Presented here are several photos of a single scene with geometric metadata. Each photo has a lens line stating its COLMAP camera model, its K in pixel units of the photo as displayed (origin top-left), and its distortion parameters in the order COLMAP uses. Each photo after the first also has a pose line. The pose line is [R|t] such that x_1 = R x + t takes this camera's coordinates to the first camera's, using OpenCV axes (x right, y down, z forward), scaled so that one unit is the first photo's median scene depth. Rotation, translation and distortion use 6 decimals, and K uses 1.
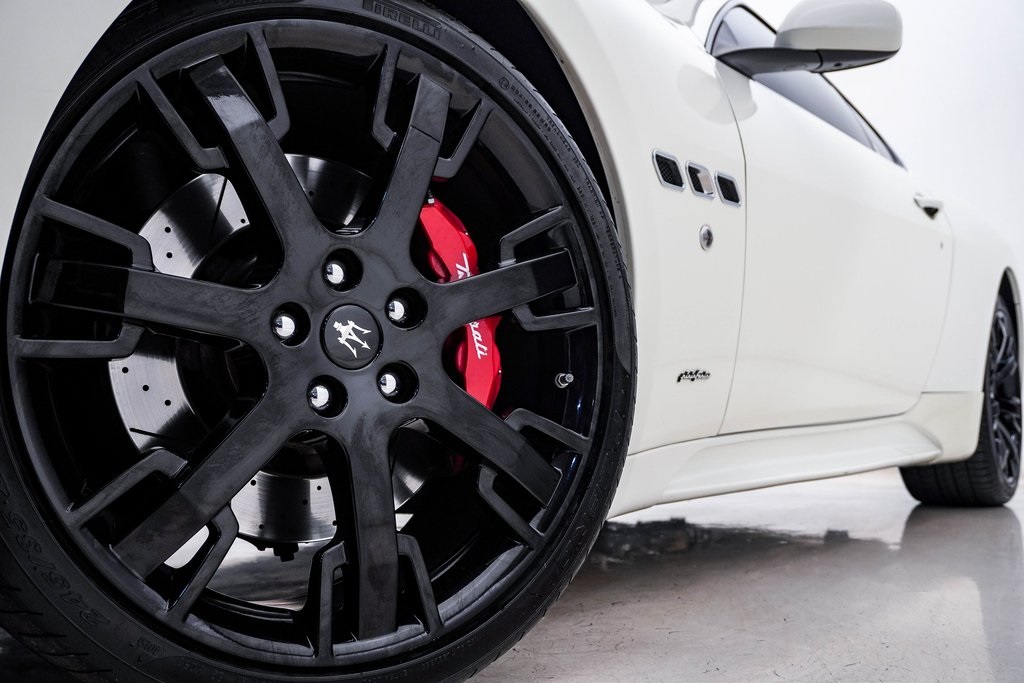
lens RADIAL K [[1085.7, 0, 525.6], [0, 1085.7, 365.8], [0, 0, 1]] dist [-0.011803, 0.000000]
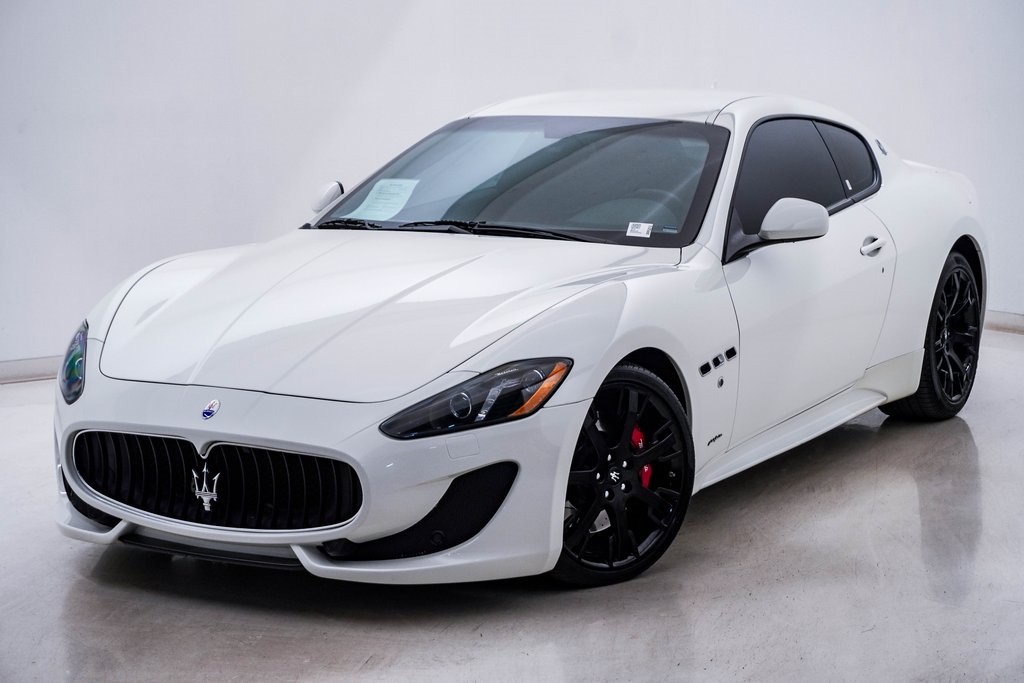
lens RADIAL K [[2178.0, 0, 507.8], [0, 2178.0, 345.2], [0, 0, 1]] dist [-0.014754, 0.000000]
pose [[0.998417, -0.020852, 0.052230, -0.608973], [0.009761, 0.978877, 0.204219, -1.321022], [-0.055385, -0.203386, 0.977531, -4.037438]]
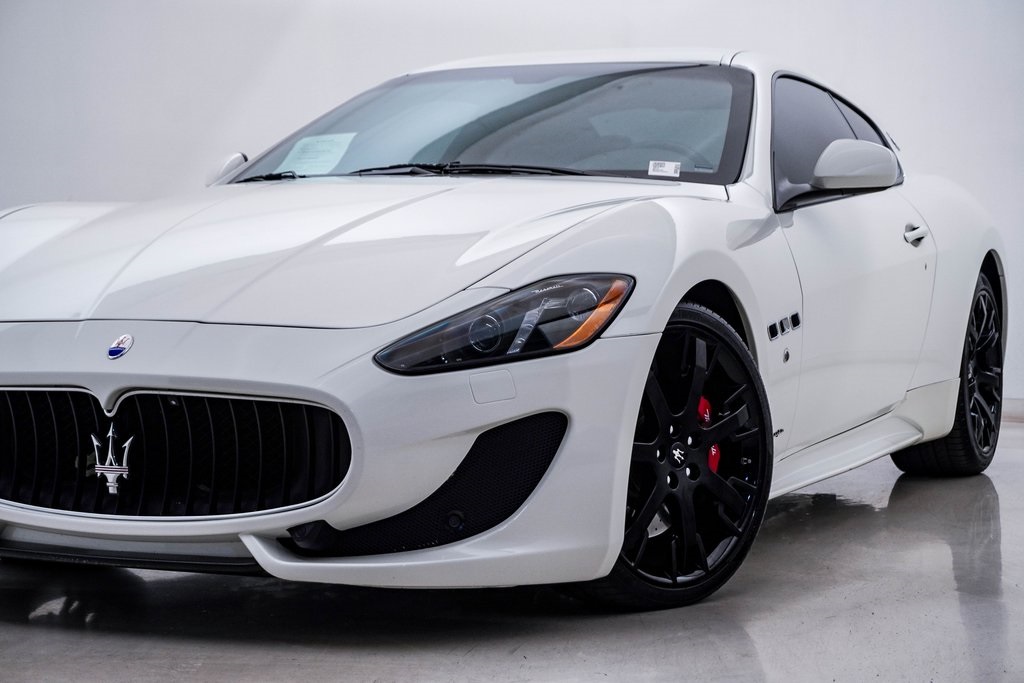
lens RADIAL K [[2178.0, 0, 514.5], [0, 2178.0, 335.4], [0, 0, 1]] dist [-0.014754, 0.000000]
pose [[0.986716, -0.011325, 0.162059, -0.956390], [-0.004032, 0.995553, 0.094119, -0.549255], [-0.162404, -0.093522, 0.982282, -2.725400]]
